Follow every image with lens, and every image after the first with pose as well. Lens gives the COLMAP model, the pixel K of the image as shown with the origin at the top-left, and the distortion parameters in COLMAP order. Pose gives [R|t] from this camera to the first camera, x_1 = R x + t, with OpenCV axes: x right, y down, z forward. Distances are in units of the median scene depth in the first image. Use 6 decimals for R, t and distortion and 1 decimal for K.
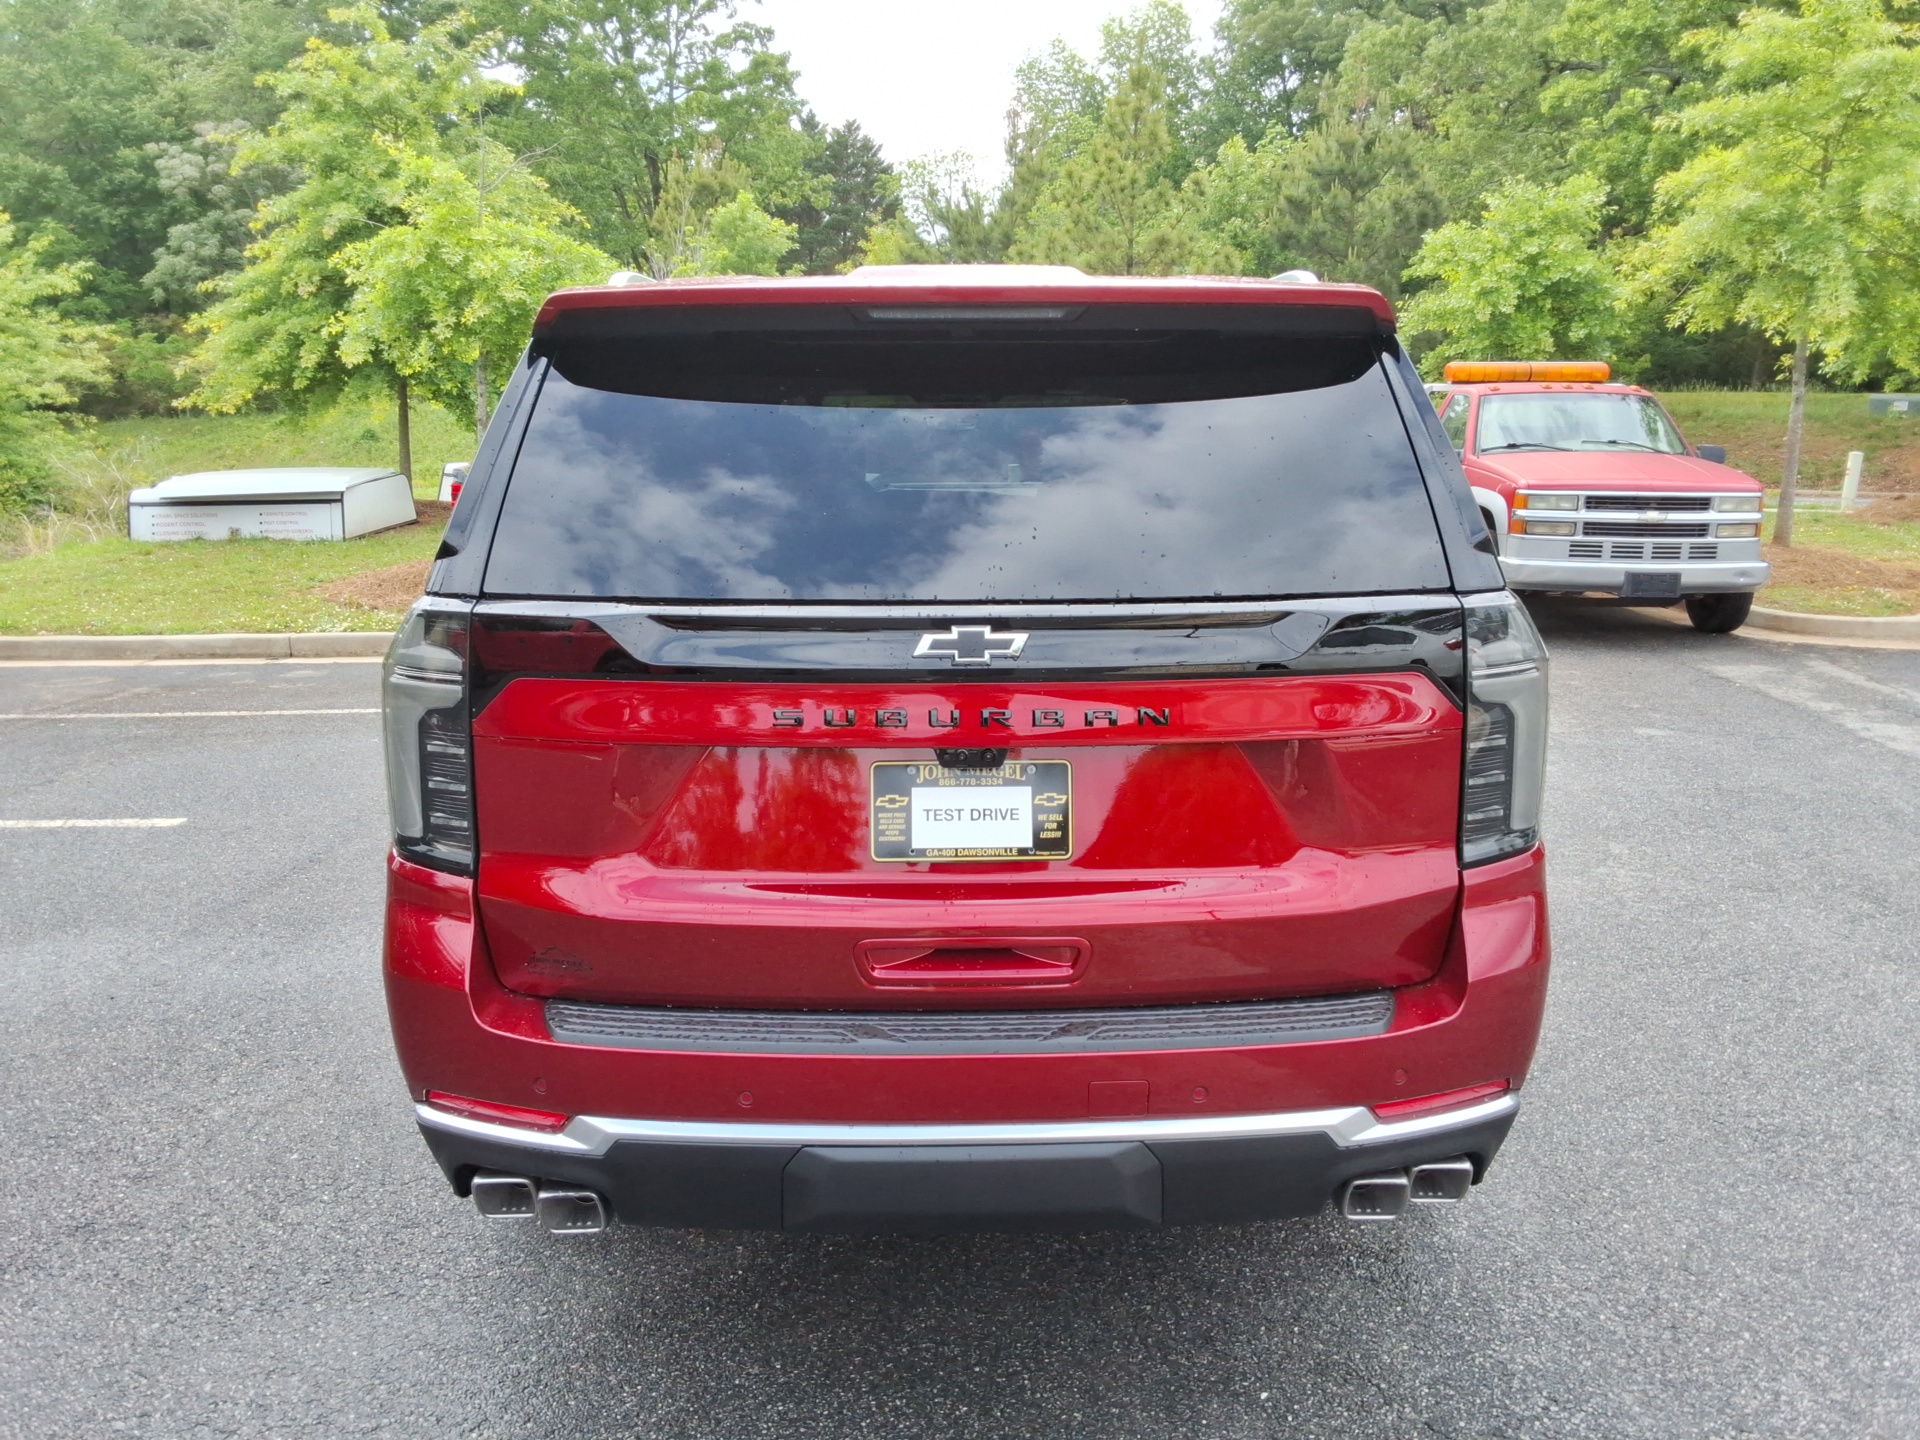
lens RADIAL K [[1542.3, 0, 975.9], [0, 1542.3, 700.9], [0, 0, 1]] dist [0.101851, -0.165011]
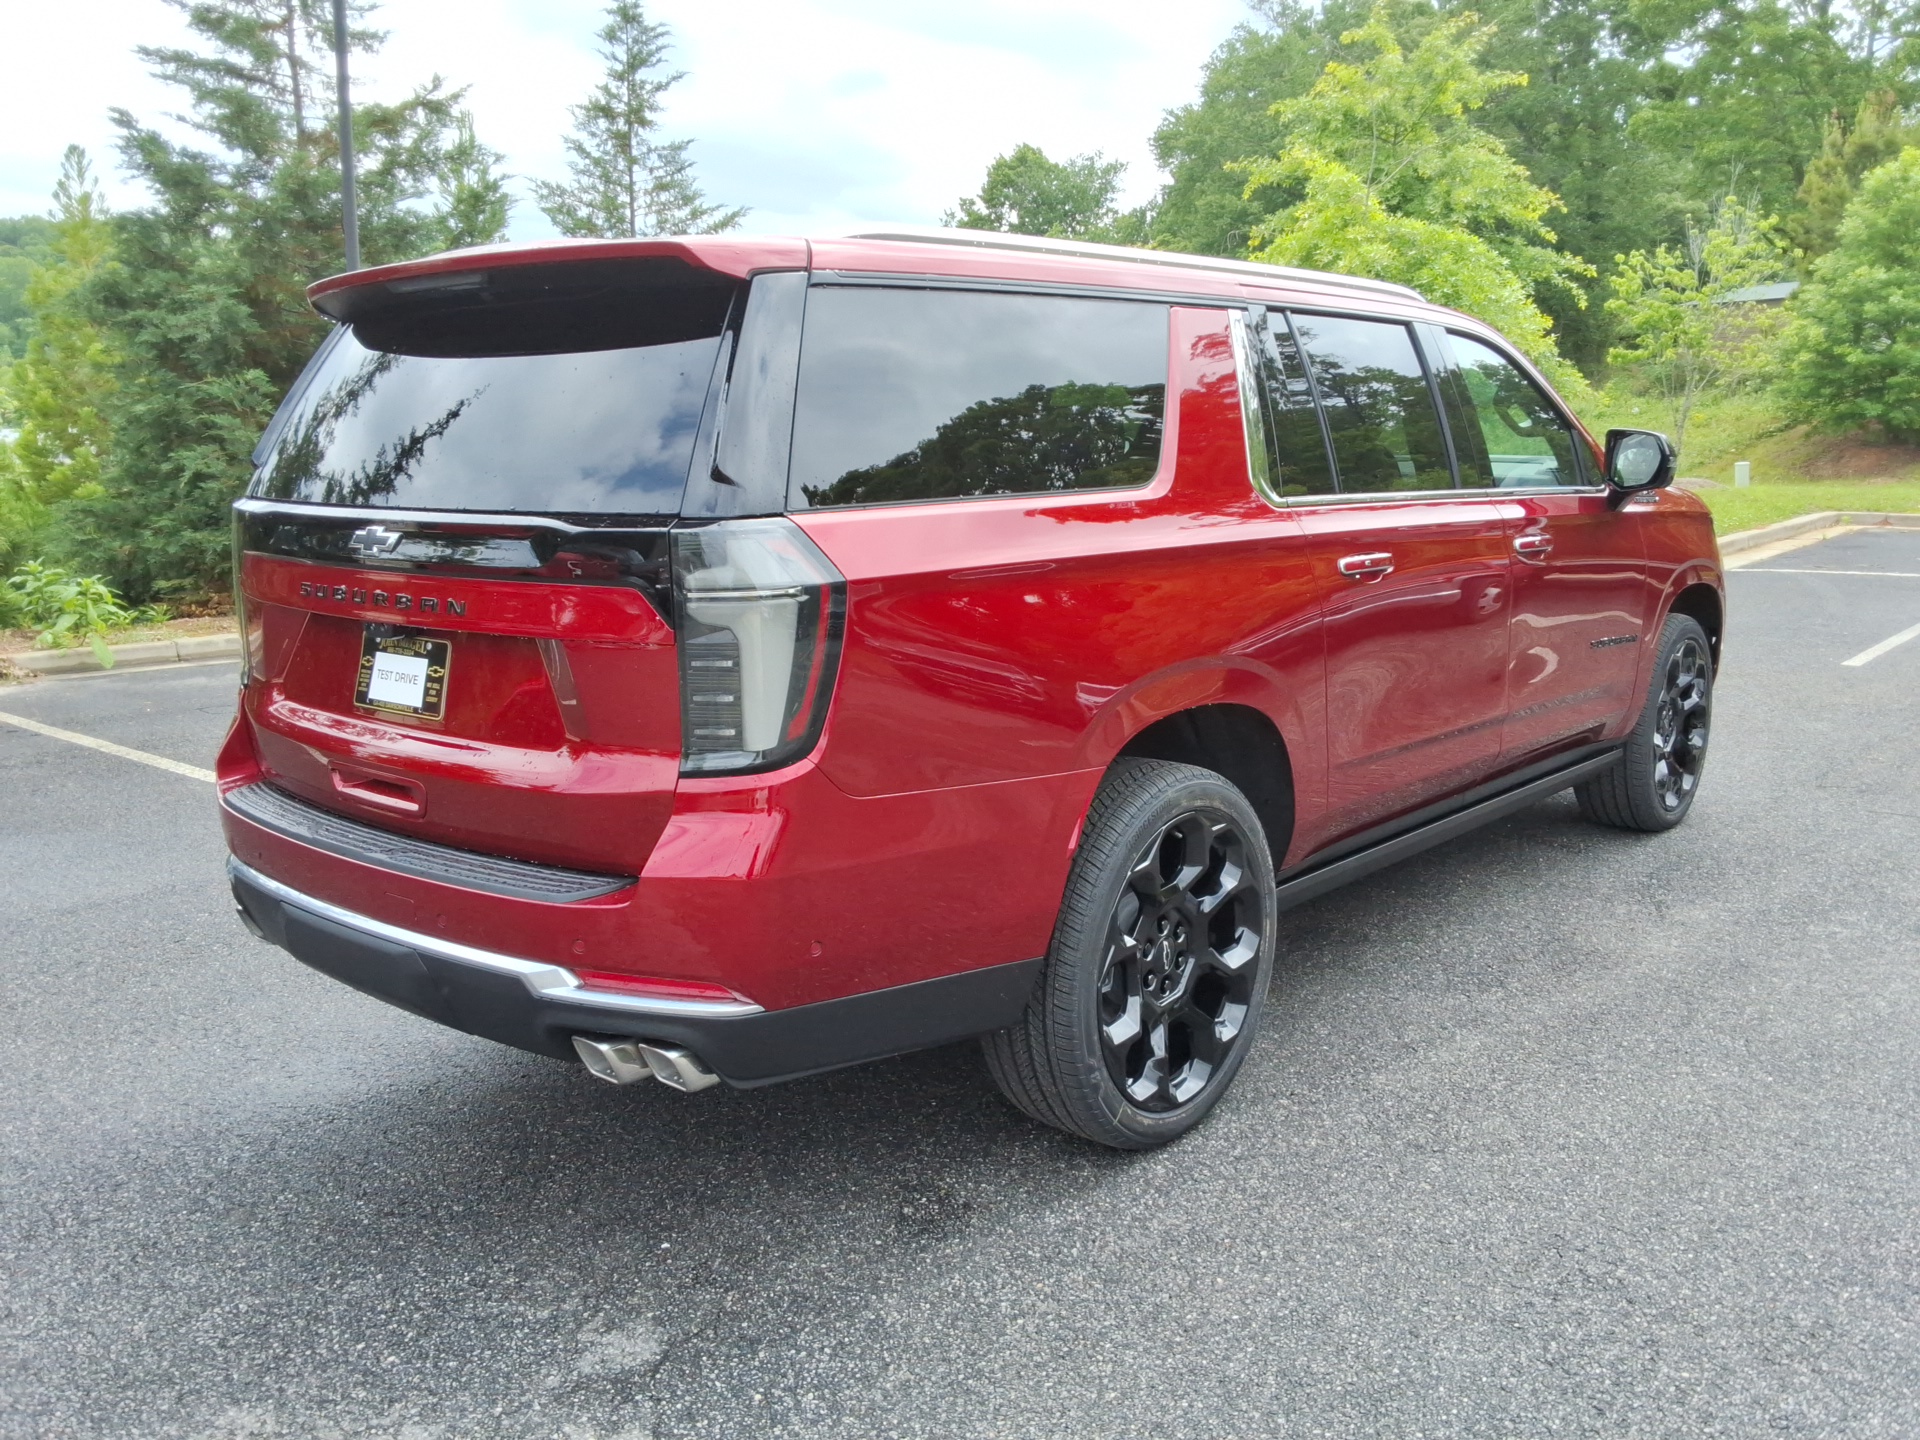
lens RADIAL K [[1542.3, 0, 975.9], [0, 1542.3, 700.9], [0, 0, 1]] dist [0.101851, -0.165011]
pose [[0.749123, 0.104187, -0.654187, 0.127574], [-0.104550, 0.993772, 0.038548, -0.000674], [0.654129, 0.039518, 0.755350, 0.036163]]
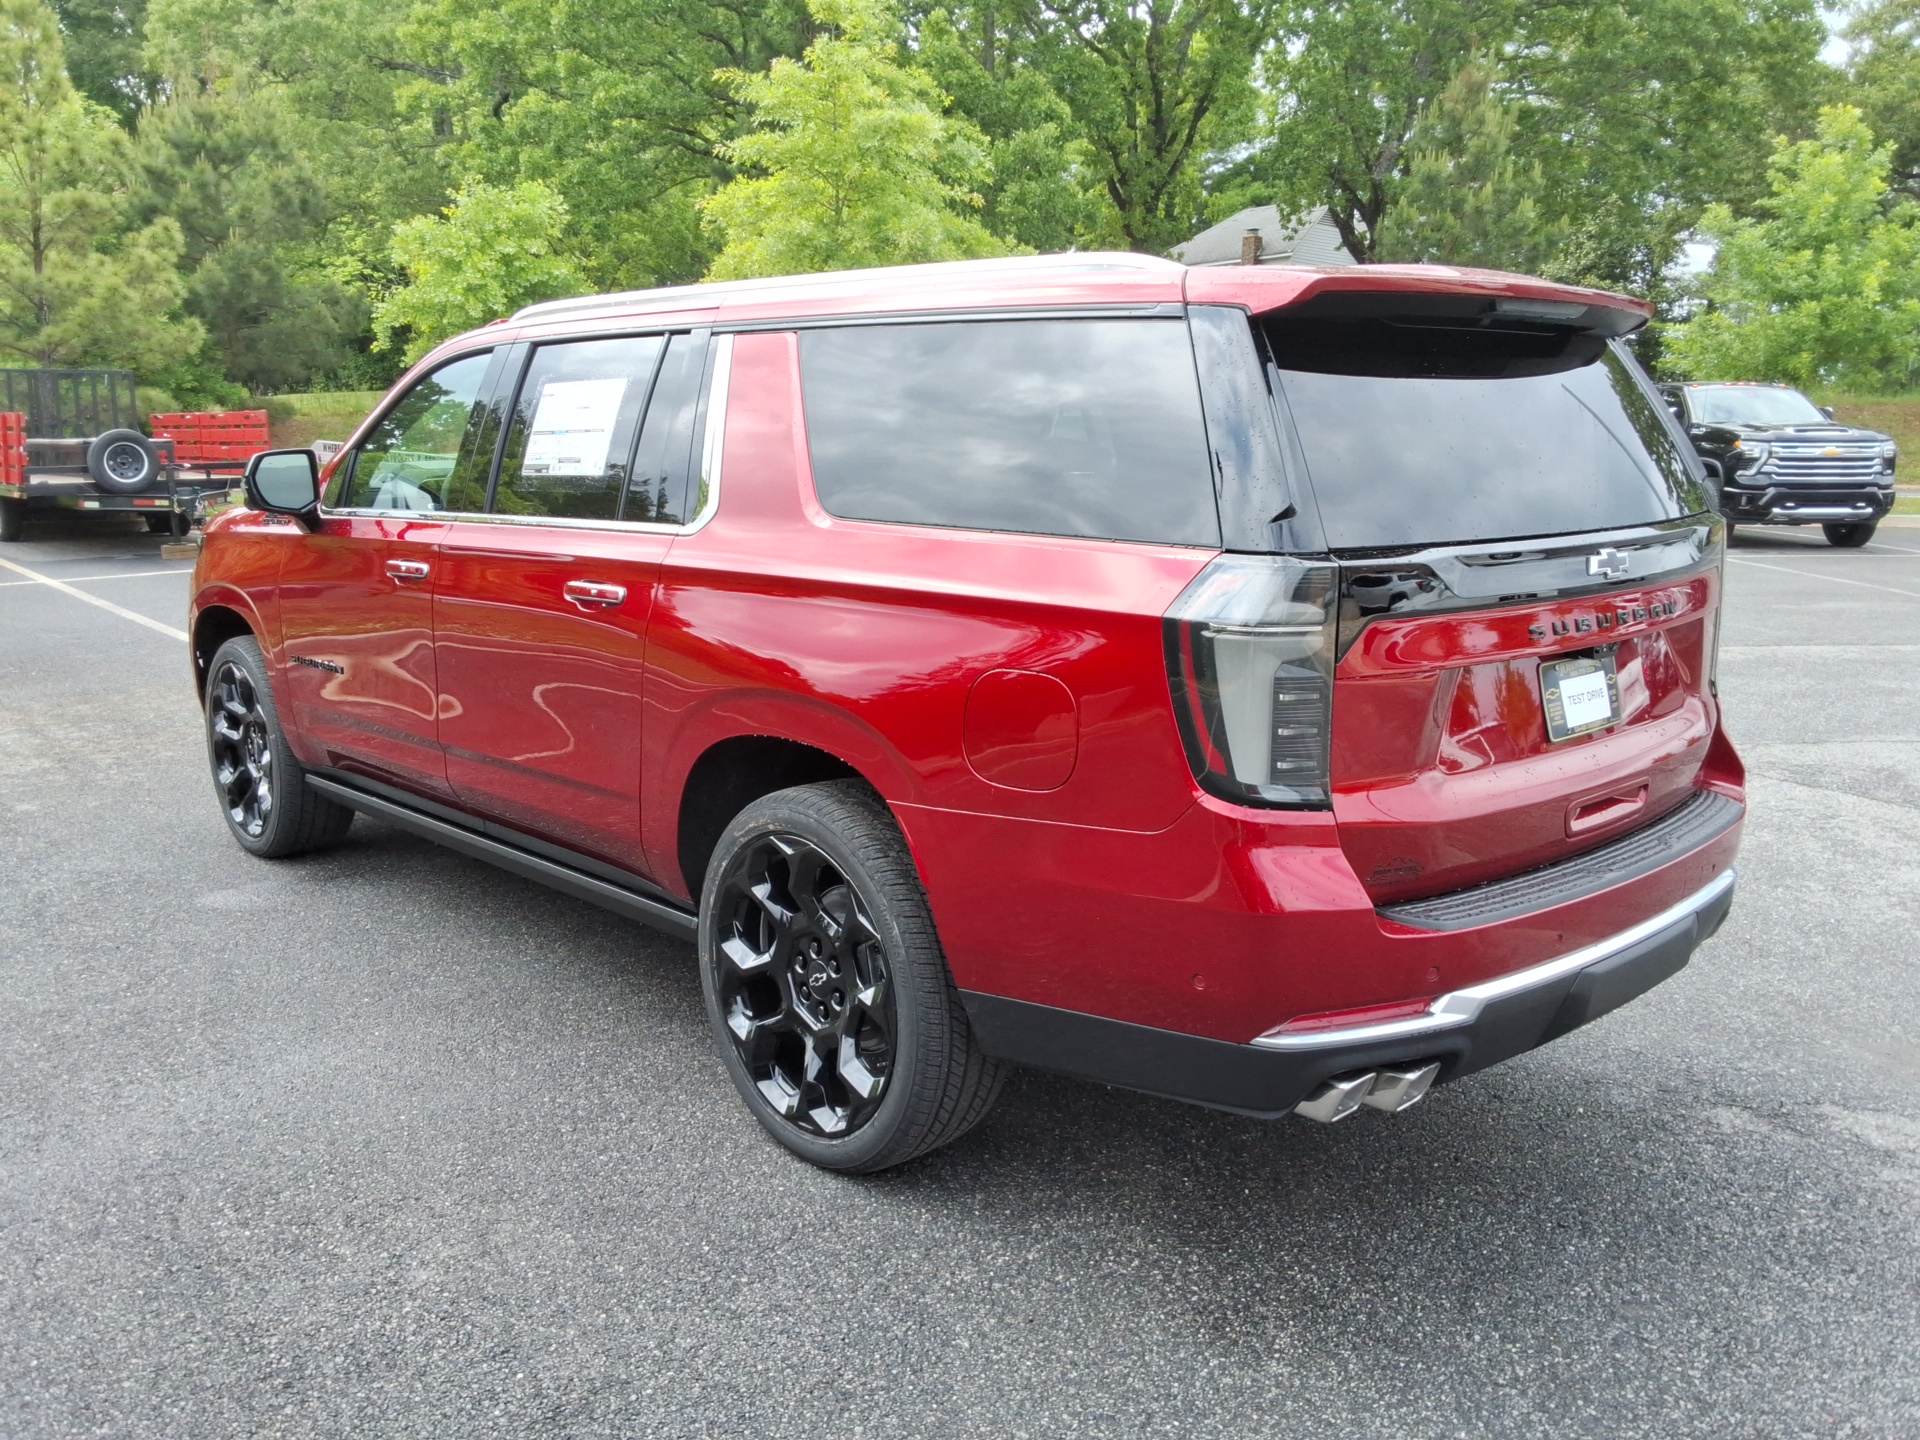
lens RADIAL K [[1542.3, 0, 975.9], [0, 1542.3, 700.9], [0, 0, 1]] dist [0.101851, -0.165011]
pose [[0.739468, -0.116446, 0.663044, -0.130693], [0.115840, 0.992245, 0.045070, -0.004296], [-0.663150, 0.043479, 0.747222, 0.037694]]
